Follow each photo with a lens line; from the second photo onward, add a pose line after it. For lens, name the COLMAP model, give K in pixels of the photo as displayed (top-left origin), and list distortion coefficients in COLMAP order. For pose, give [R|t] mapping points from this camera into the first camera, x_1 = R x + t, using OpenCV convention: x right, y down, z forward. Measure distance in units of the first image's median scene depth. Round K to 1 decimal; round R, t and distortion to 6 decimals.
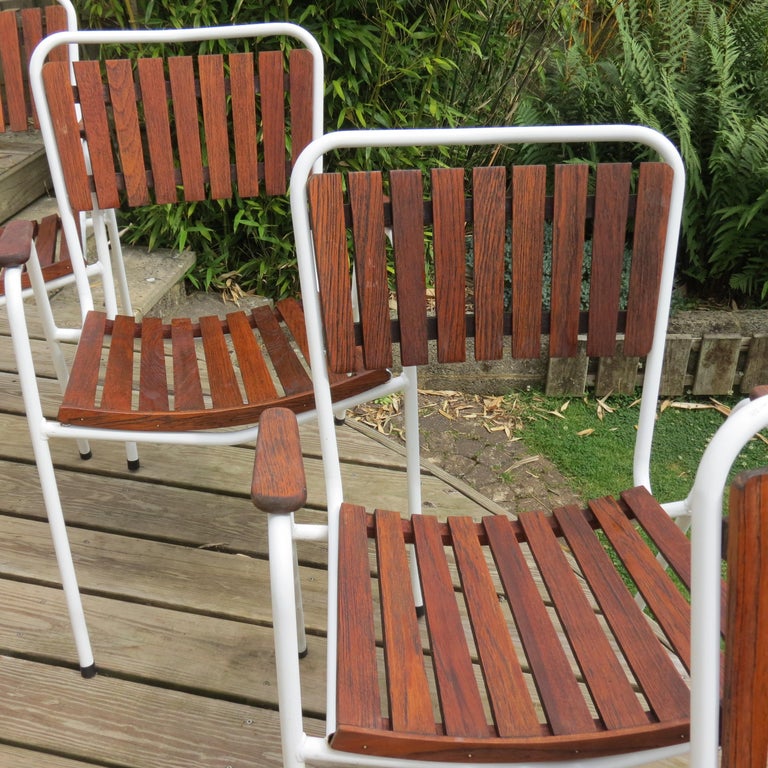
lens RADIAL K [[1023.1, 0, 389.0], [0, 1023.1, 381.1], [0, 0, 1]] dist [-0.043202, 0.000000]
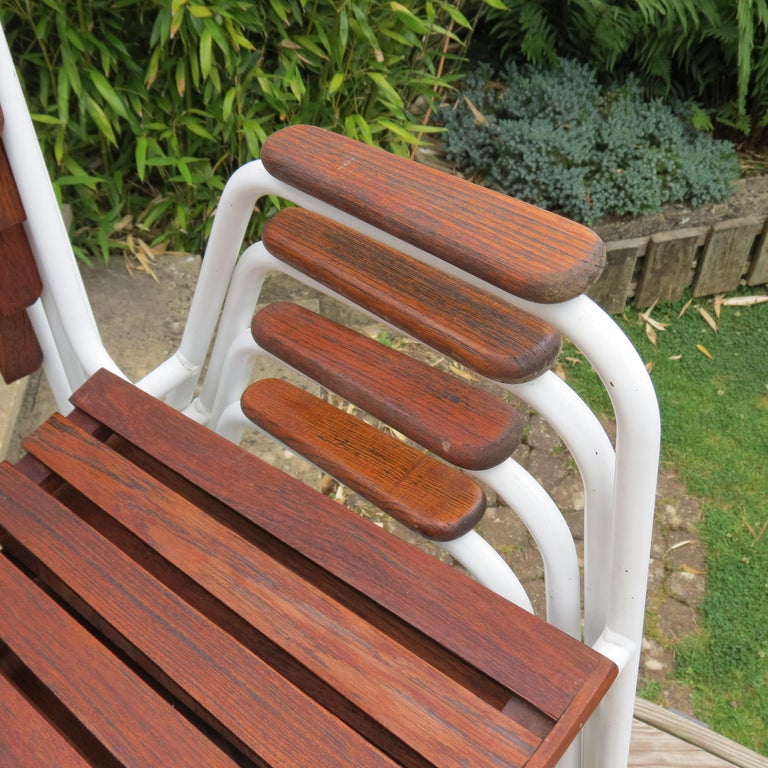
lens RADIAL K [[1023.1, 0, 385.3], [0, 1023.1, 385.4], [0, 0, 1]] dist [-0.043202, 0.000000]
pose [[0.964532, -0.181408, 0.191753, -0.139921], [0.123065, 0.951691, 0.281318, -0.172782], [-0.233523, -0.247742, 0.940261, 0.317449]]
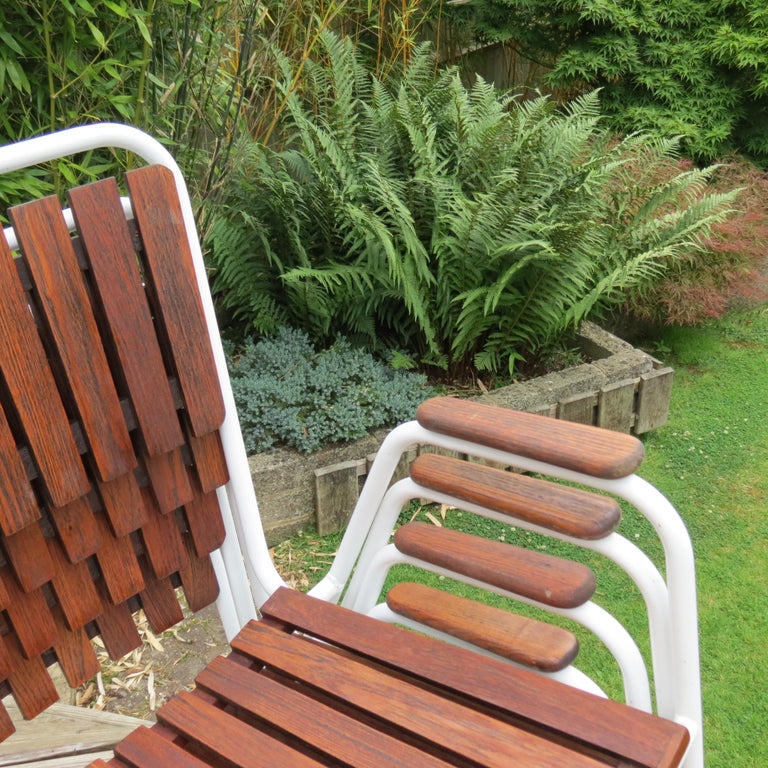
lens RADIAL K [[1023.1, 0, 403.0], [0, 1023.1, 374.8], [0, 0, 1]] dist [-0.043202, 0.000000]
pose [[0.911885, -0.222947, 0.344616, -0.055765], [0.237786, 0.971317, -0.000815, -0.105122], [-0.334550, 0.082688, 0.938743, 0.138633]]
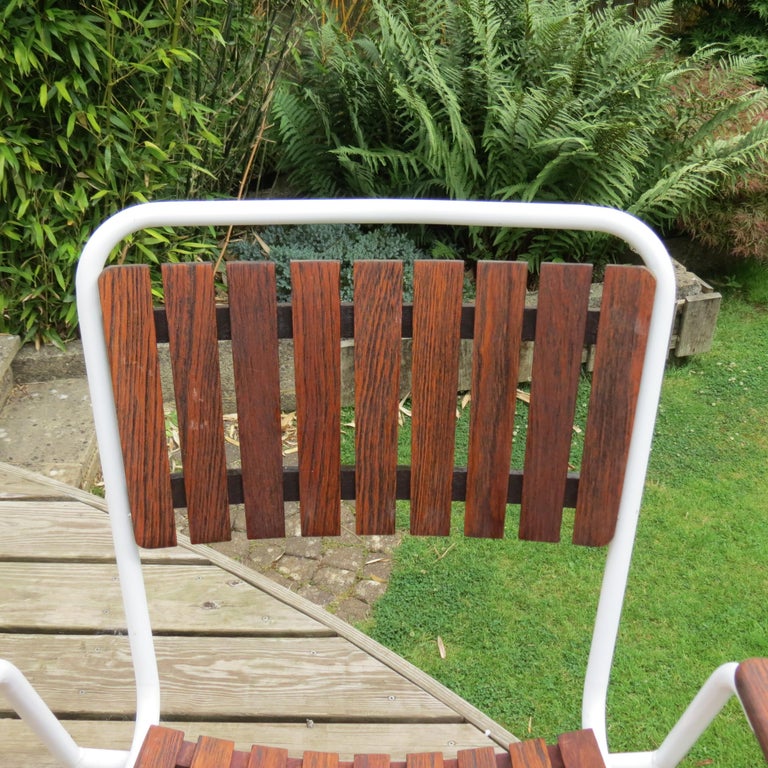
lens RADIAL K [[1023.1, 0, 390.4], [0, 1023.1, 375.8], [0, 0, 1]] dist [-0.043202, 0.000000]
pose [[0.973564, -0.118965, 0.194987, 0.021332], [0.115662, 0.992886, 0.028280, -0.034640], [-0.196964, -0.004980, 0.980398, 0.087857]]
